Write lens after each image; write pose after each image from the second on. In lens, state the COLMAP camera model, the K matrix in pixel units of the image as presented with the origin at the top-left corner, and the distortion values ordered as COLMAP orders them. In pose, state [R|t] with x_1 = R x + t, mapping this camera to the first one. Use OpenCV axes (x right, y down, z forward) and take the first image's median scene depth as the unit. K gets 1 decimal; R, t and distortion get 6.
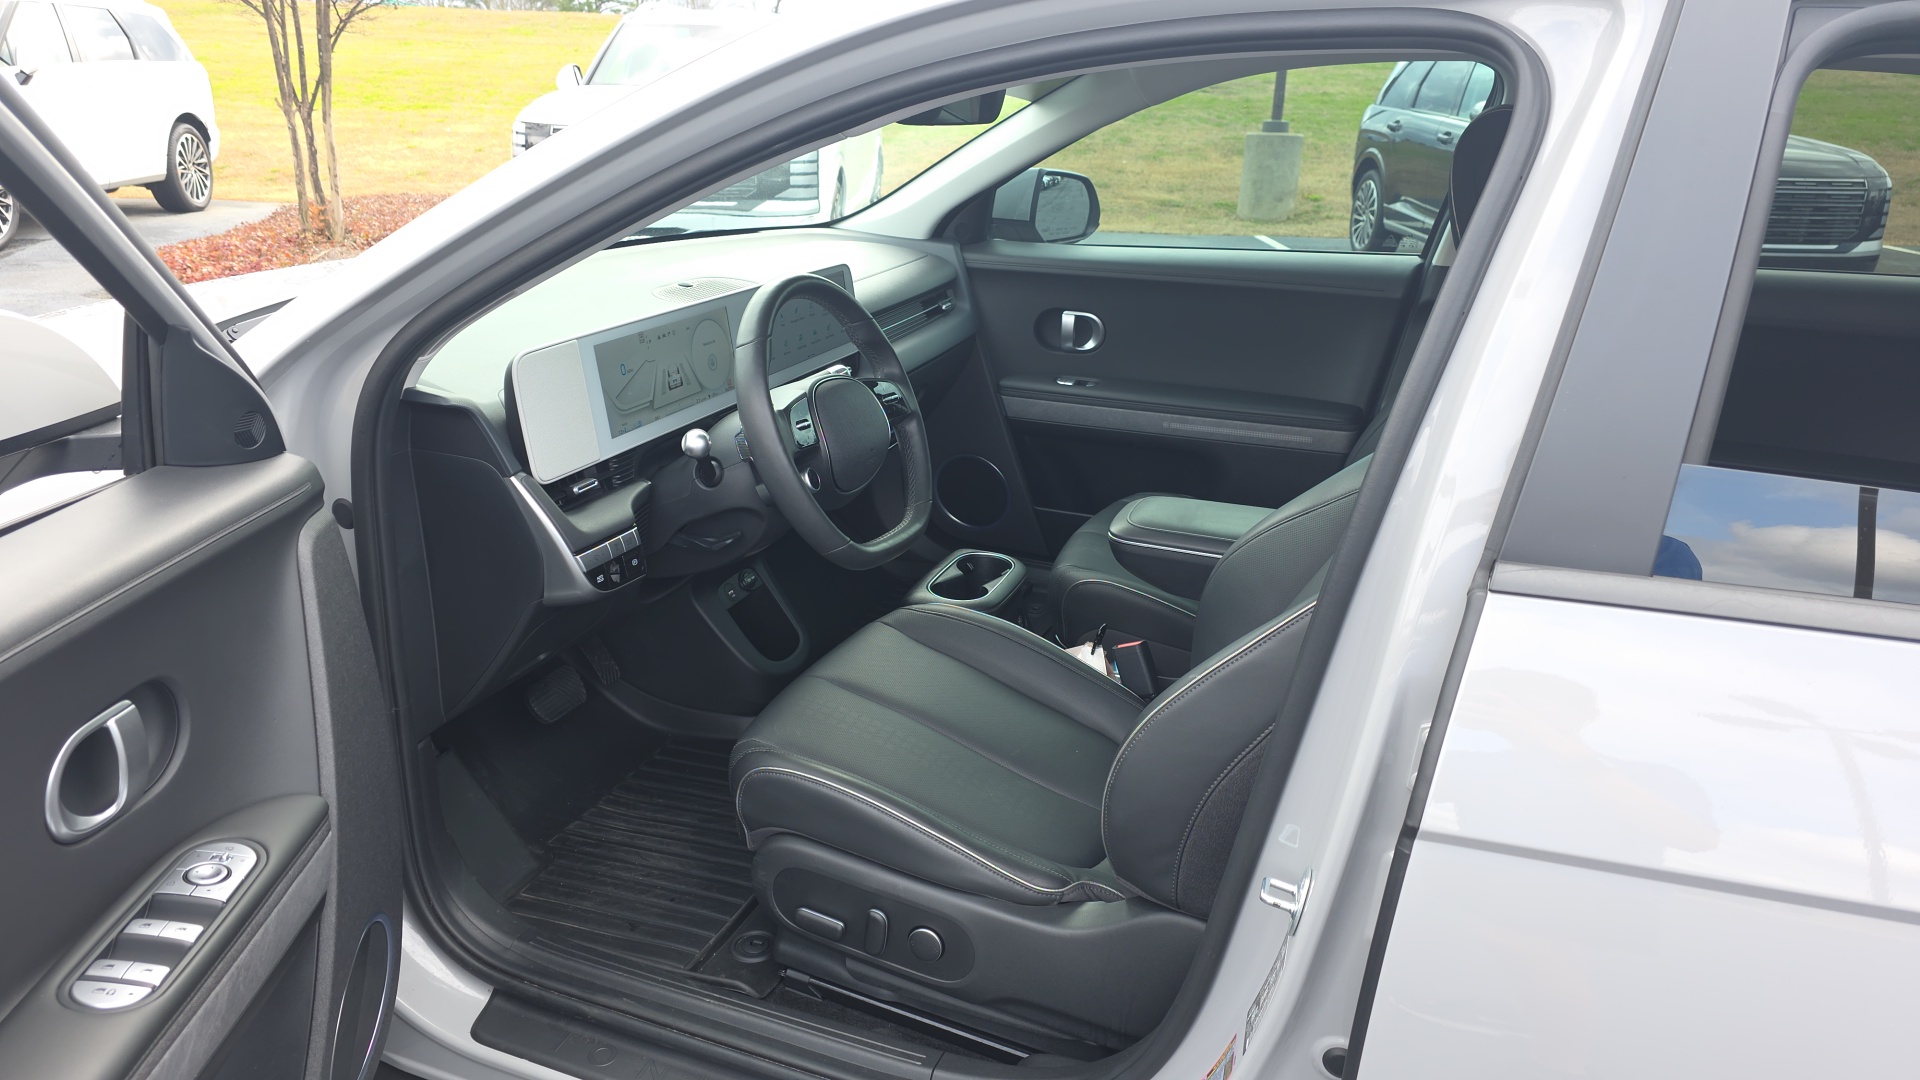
lens RADIAL K [[1270.1, 0, 947.8], [0, 1270.1, 544.9], [0, 0, 1]] dist [0.029308, -0.005186]
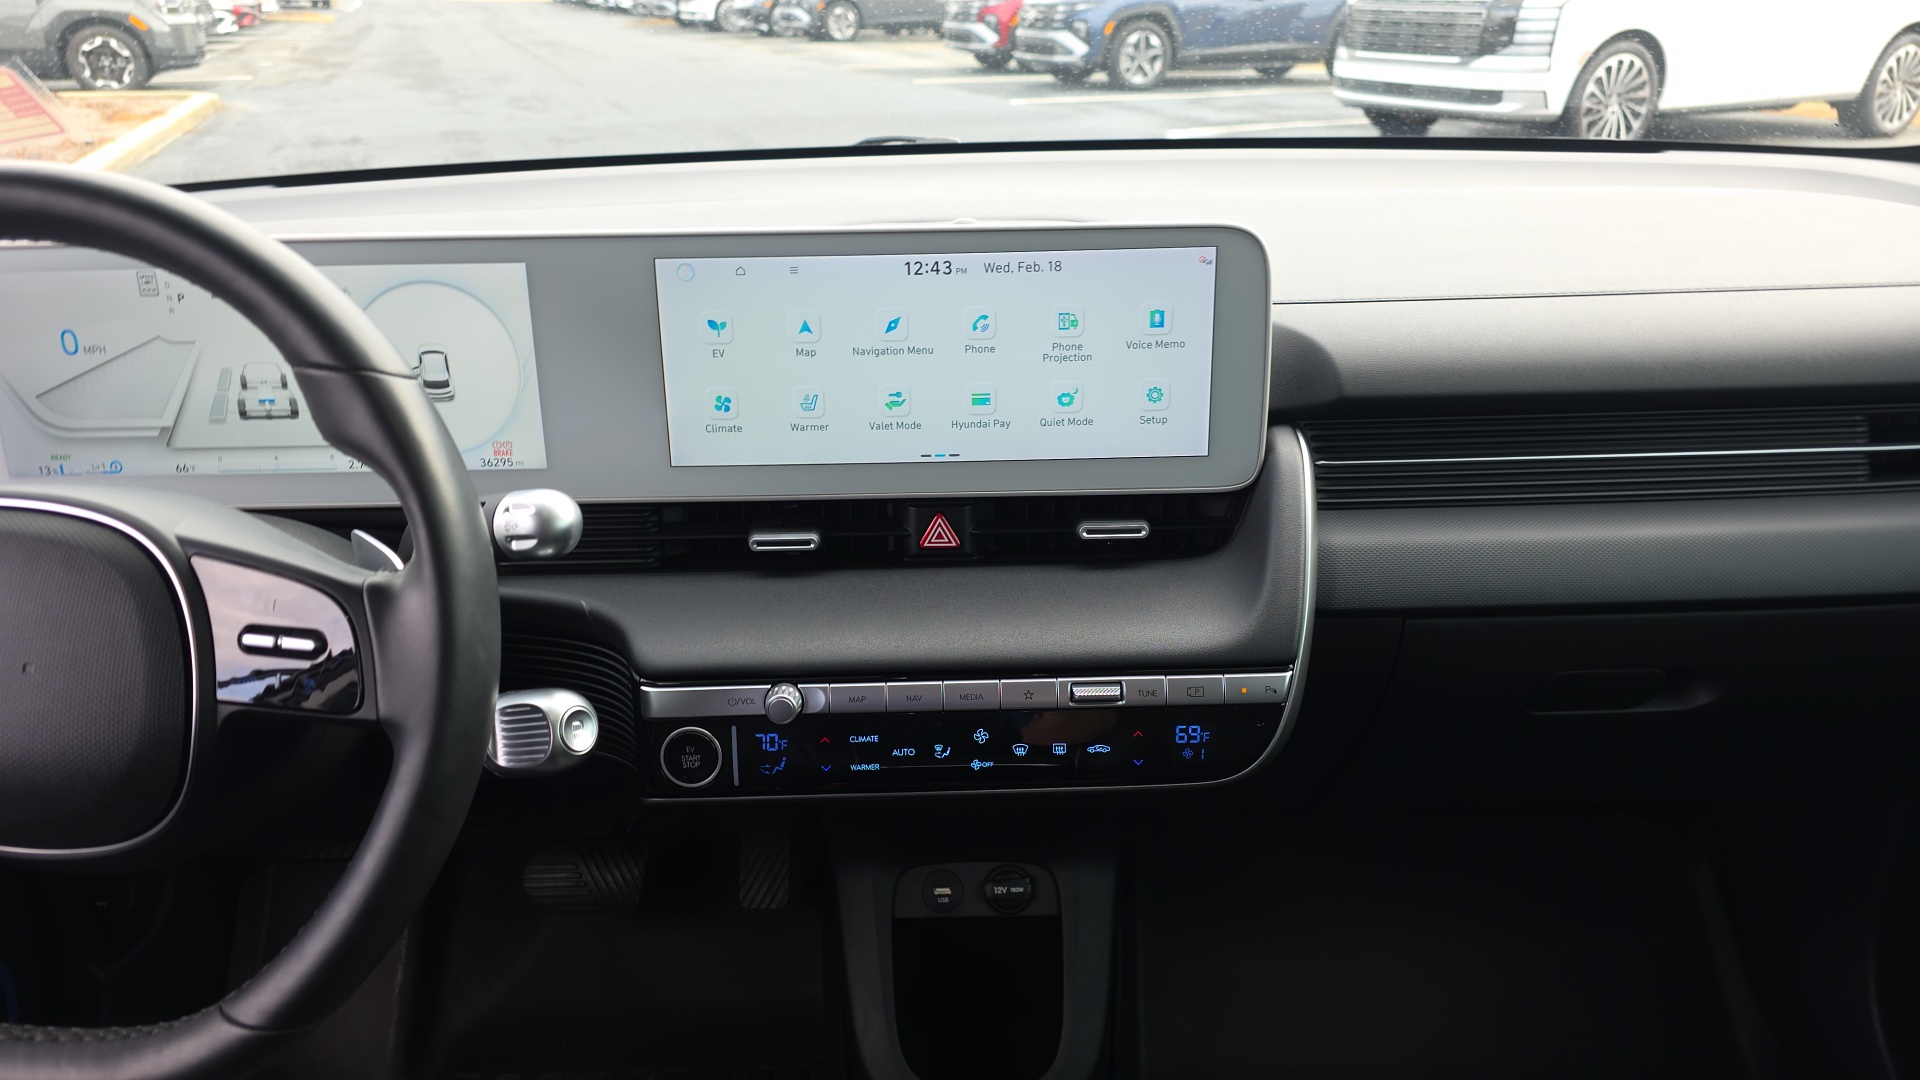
lens RADIAL K [[1300.4, 0, 934.9], [0, 1300.4, 559.3], [0, 0, 1]] dist [0.068463, -0.083664]
pose [[0.357280, 0.348742, -0.866447, 0.034581], [-0.300649, 0.921242, 0.246824, -0.032790], [0.884285, 0.172311, 0.433991, 0.130283]]
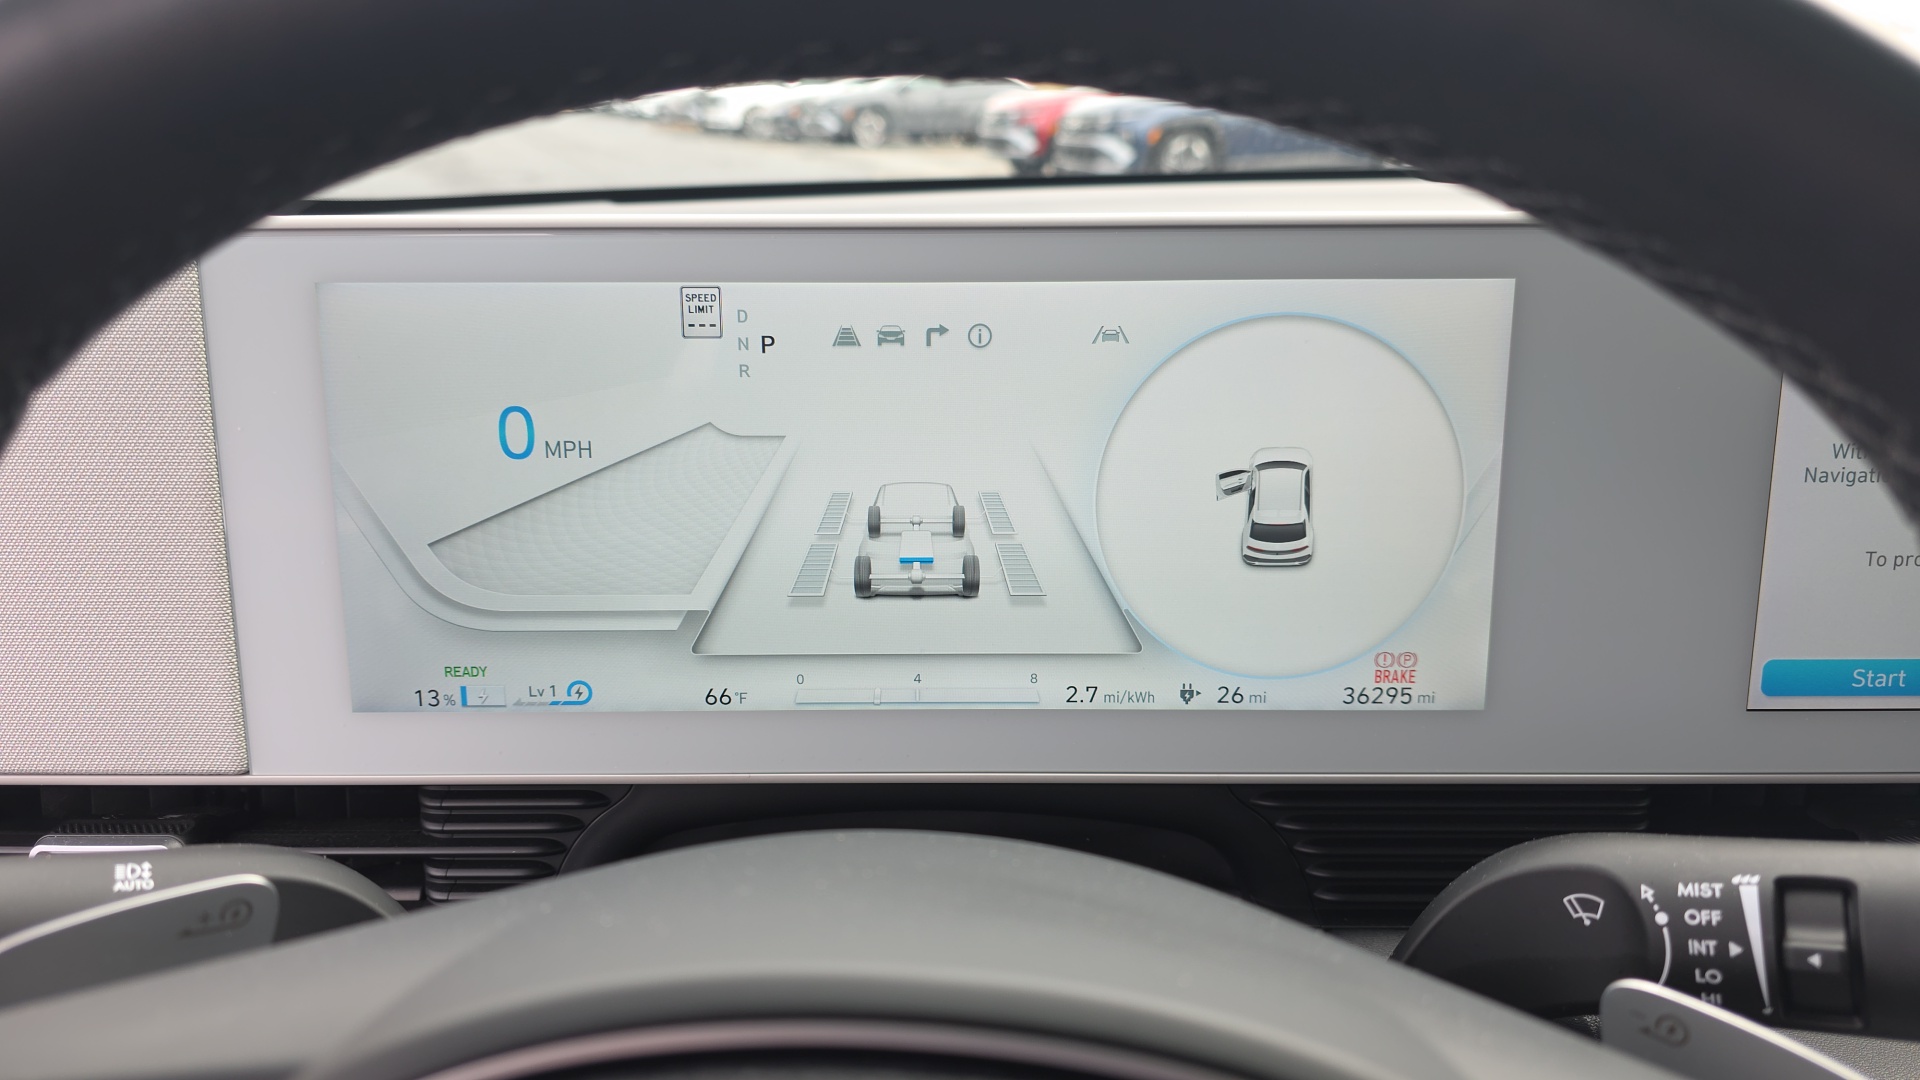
lens RADIAL K [[1324.8, 0, 943.3], [0, 1324.8, 540.9], [0, 0, 1]] dist [0.092904, -0.155033]
pose [[0.355497, 0.272448, -0.894088, -0.003049], [-0.316809, 0.935072, 0.158972, -0.021241], [0.879349, 0.226741, 0.418729, 0.117202]]
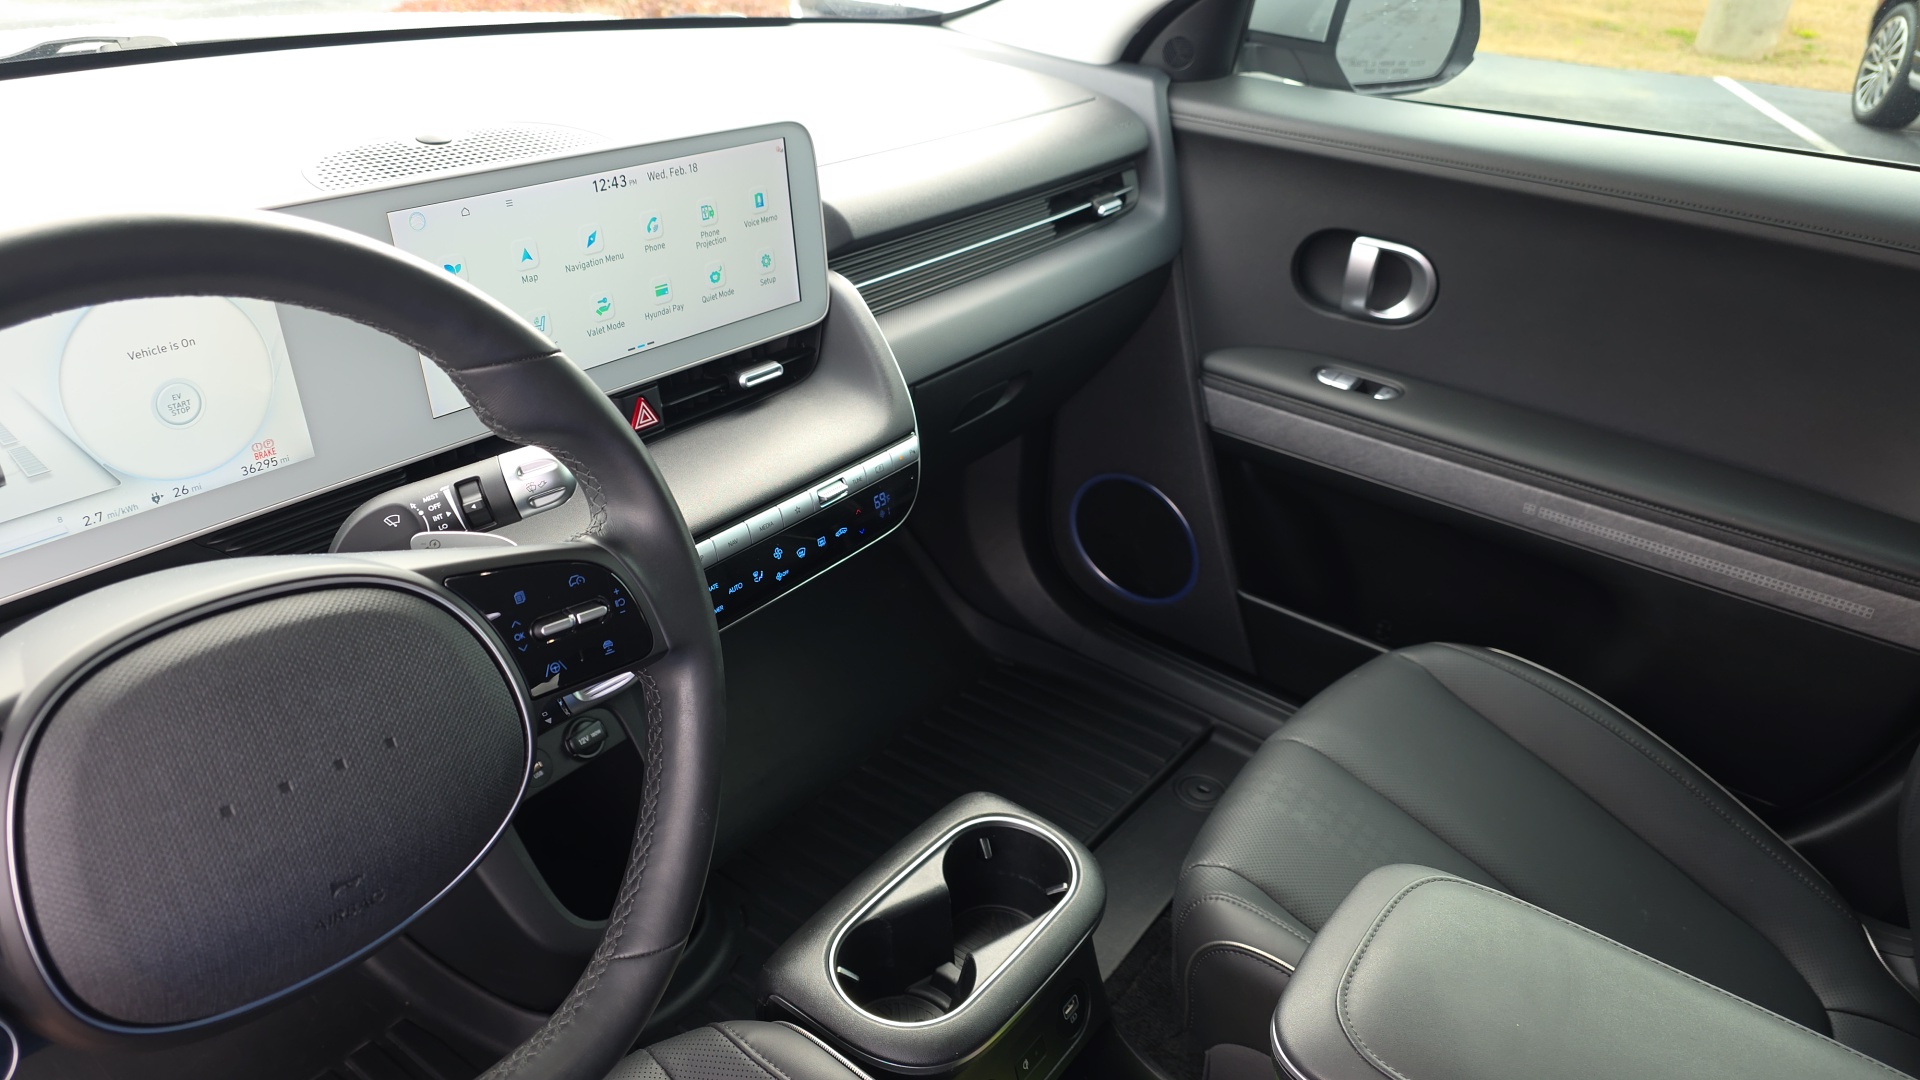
lens RADIAL K [[1298.4, 0, 942.8], [0, 1298.4, 537.5], [0, 0, 1]] dist [0.052272, -0.060182]
pose [[0.960996, 0.165485, -0.221590, 0.014113], [-0.134710, 0.979839, 0.147540, -0.025206], [0.241538, -0.111935, 0.963914, 0.093737]]
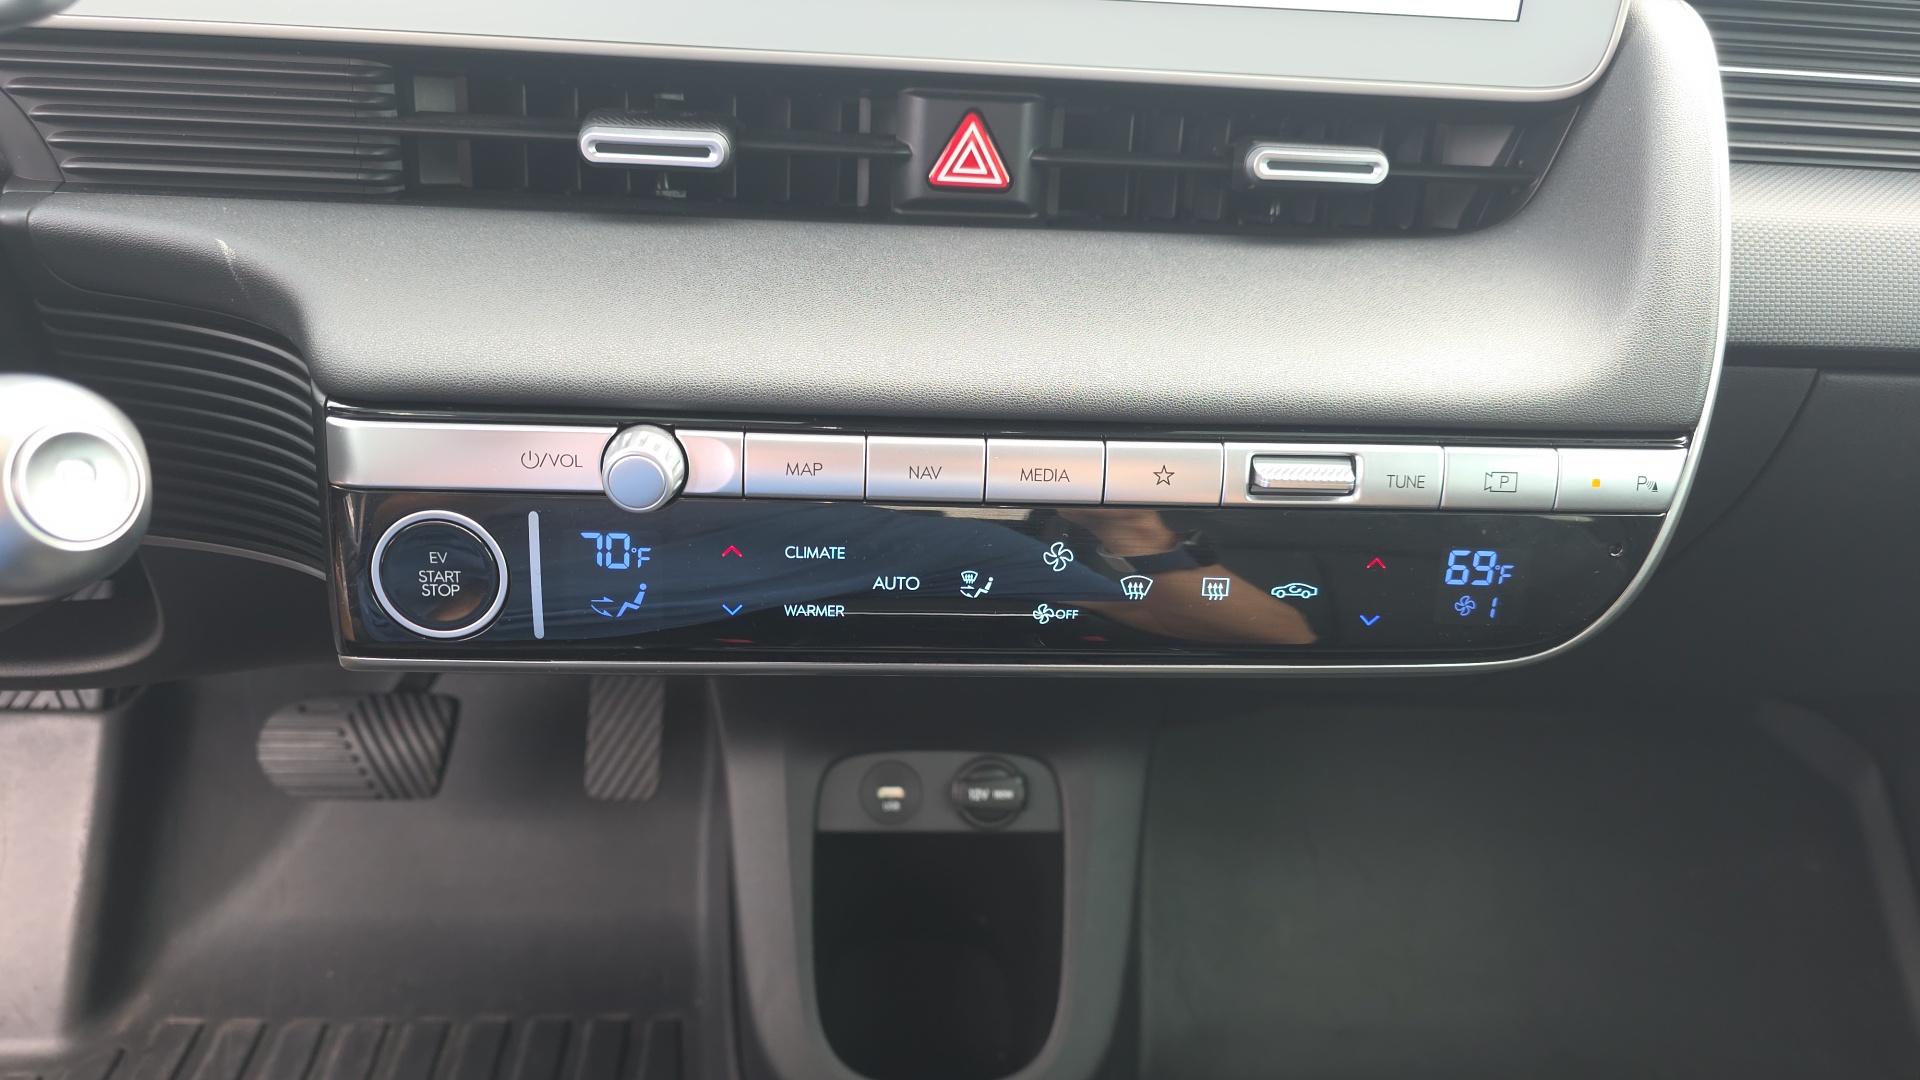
lens RADIAL K [[1324.8, 0, 943.3], [0, 1324.8, 540.9], [0, 0, 1]] dist [0.092904, -0.155033]
pose [[0.412281, 0.456664, -0.788342, 0.010906], [-0.366242, 0.875383, 0.315550, -0.021087], [0.834201, 0.158629, 0.528153, 0.140667]]
